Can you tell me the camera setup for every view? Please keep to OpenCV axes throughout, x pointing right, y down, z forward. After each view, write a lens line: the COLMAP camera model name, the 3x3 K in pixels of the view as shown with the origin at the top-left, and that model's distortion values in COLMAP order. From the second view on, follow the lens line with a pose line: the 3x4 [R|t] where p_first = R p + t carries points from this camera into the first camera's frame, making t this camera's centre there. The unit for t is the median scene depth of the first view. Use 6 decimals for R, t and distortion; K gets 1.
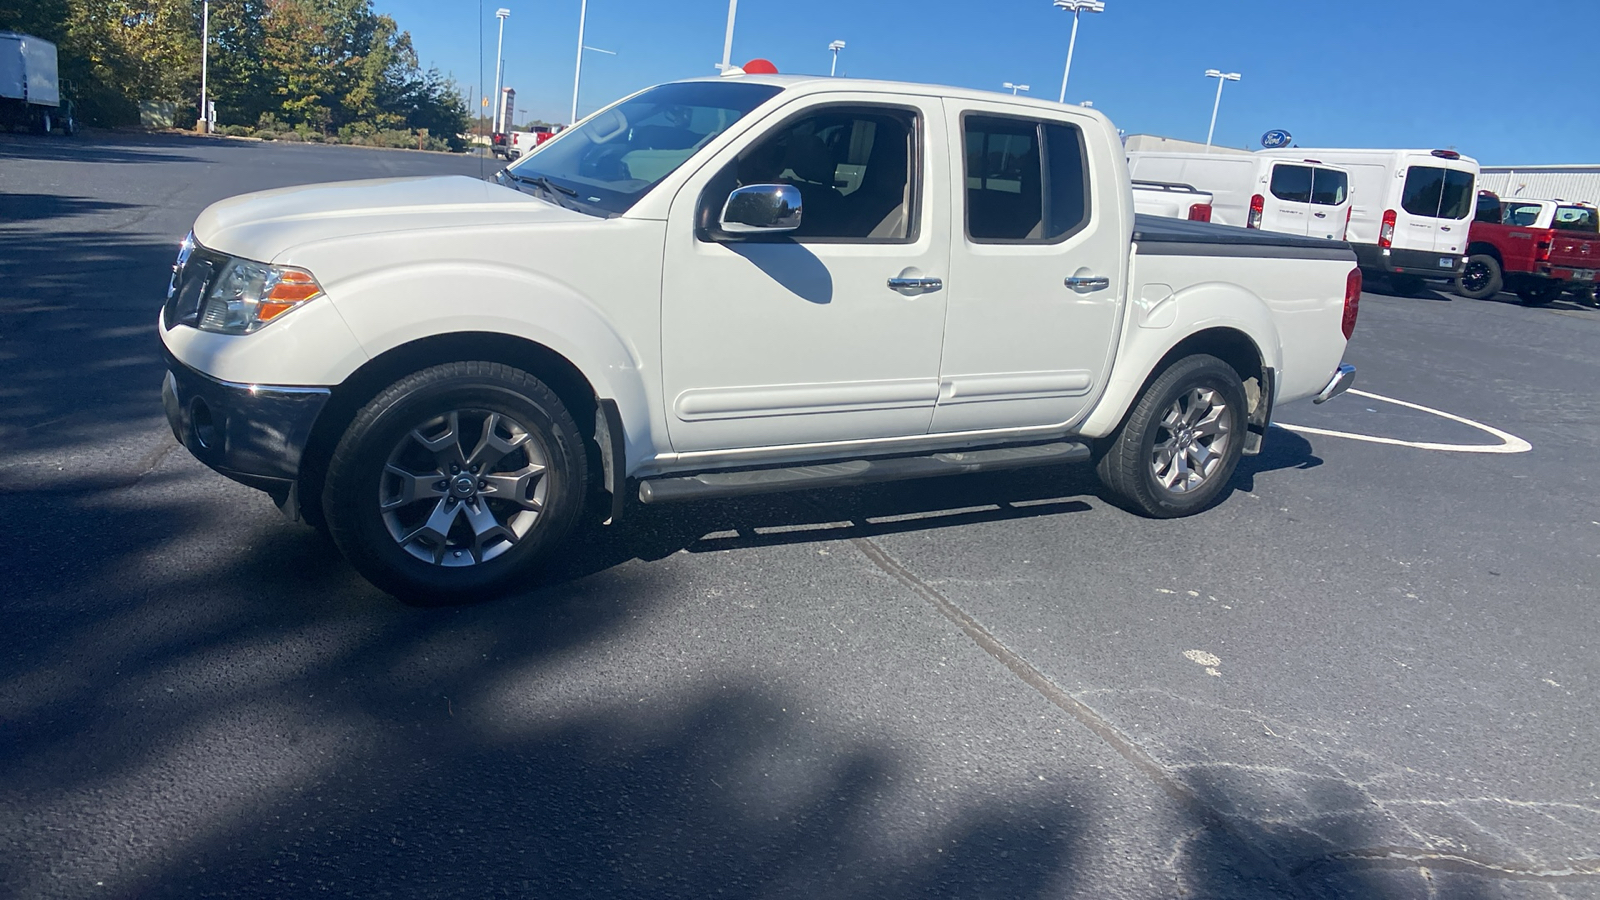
lens RADIAL K [[1076.5, 0, 800.0], [0, 1076.5, 450.0], [0, 0, 1]] dist [0.052339, -0.000210]
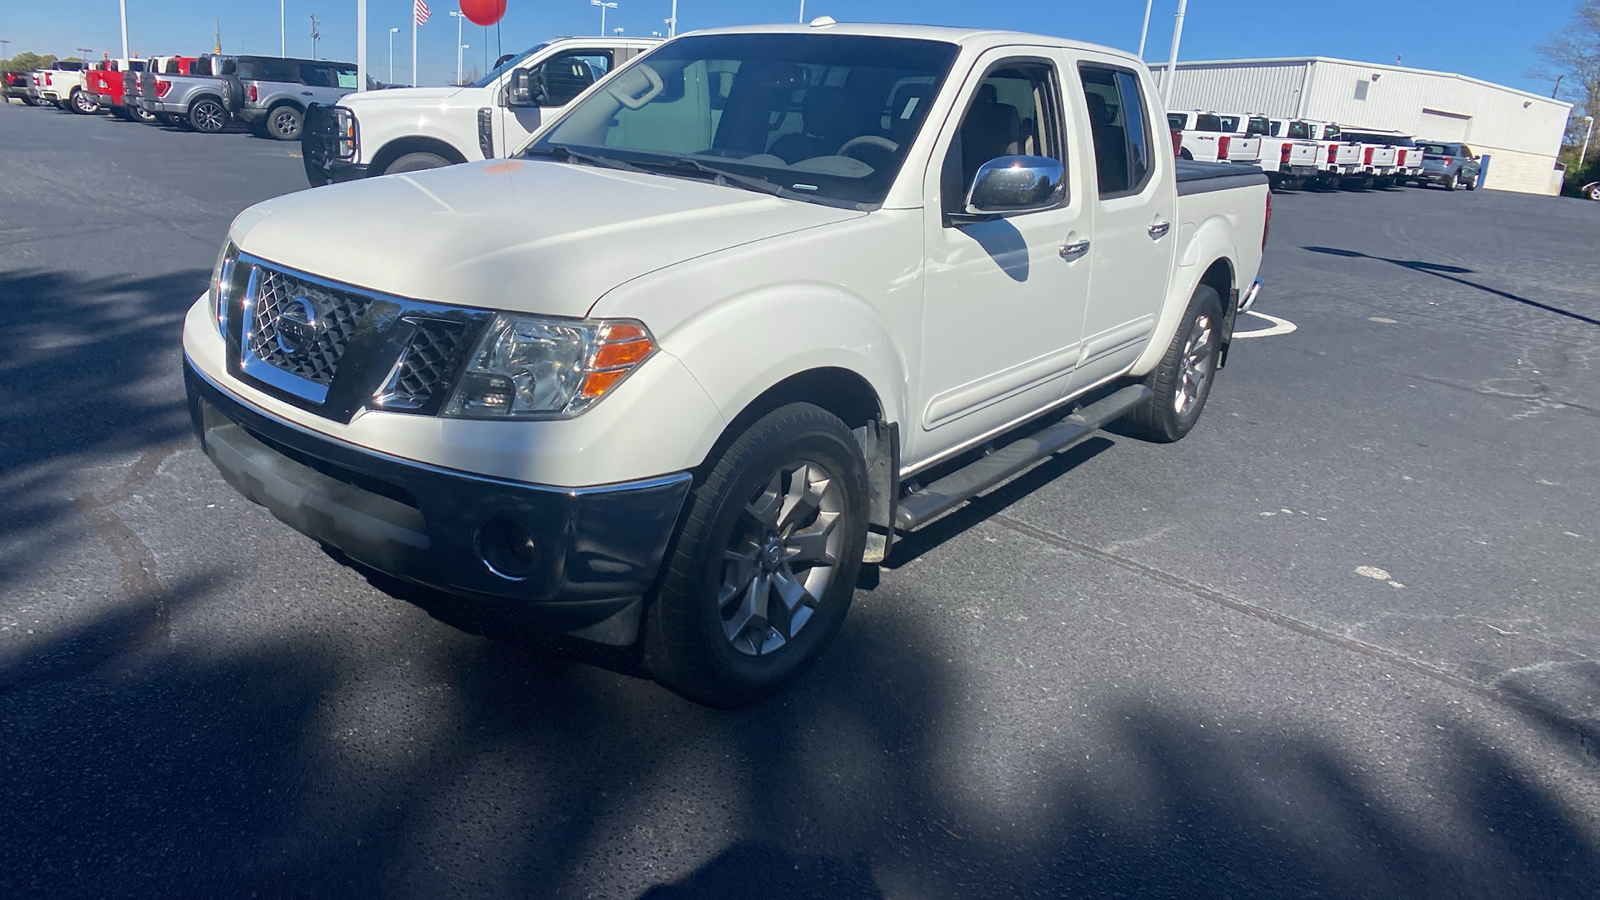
lens RADIAL K [[1059.9, 0, 800.0], [0, 1059.9, 450.0], [0, 0, 1]] dist [-0.013749, 0.000505]
pose [[0.920851, -0.159028, 0.356010, -0.496575], [0.130584, 0.986102, 0.102721, -0.110037], [-0.367398, -0.048102, 0.928819, 0.220364]]
